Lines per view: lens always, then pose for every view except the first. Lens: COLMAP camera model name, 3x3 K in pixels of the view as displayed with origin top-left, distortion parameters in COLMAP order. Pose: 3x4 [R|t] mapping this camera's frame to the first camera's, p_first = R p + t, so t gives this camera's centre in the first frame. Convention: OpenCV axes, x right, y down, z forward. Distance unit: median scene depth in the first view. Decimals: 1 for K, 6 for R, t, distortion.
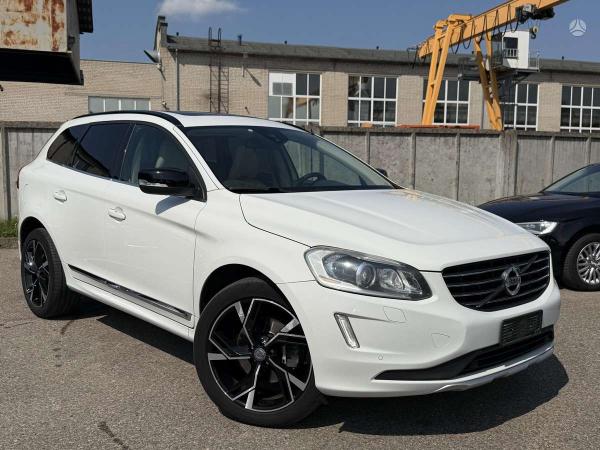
lens RADIAL K [[610.6, 0, 294.2], [0, 610.6, 224.6], [0, 0, 1]] dist [0.130048, -0.308671]
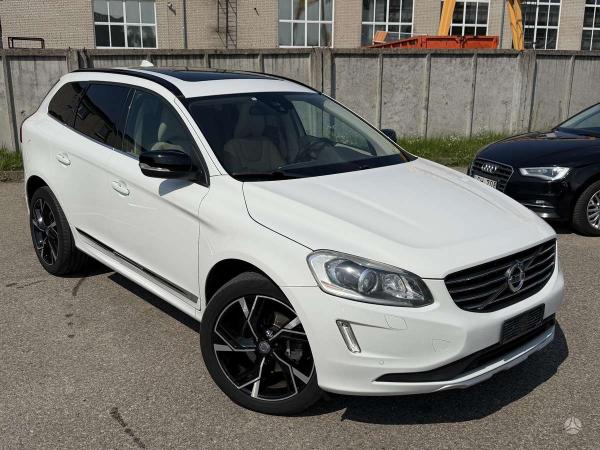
lens RADIAL K [[609.8, 0, 300.0], [0, 609.8, 225.0], [0, 0, 1]] dist [0.131983, -0.303373]
pose [[0.999934, -0.002411, -0.011216, 0.013479], [0.004091, 0.988321, 0.152329, -0.128420], [0.010718, -0.152365, 0.988266, 0.019511]]
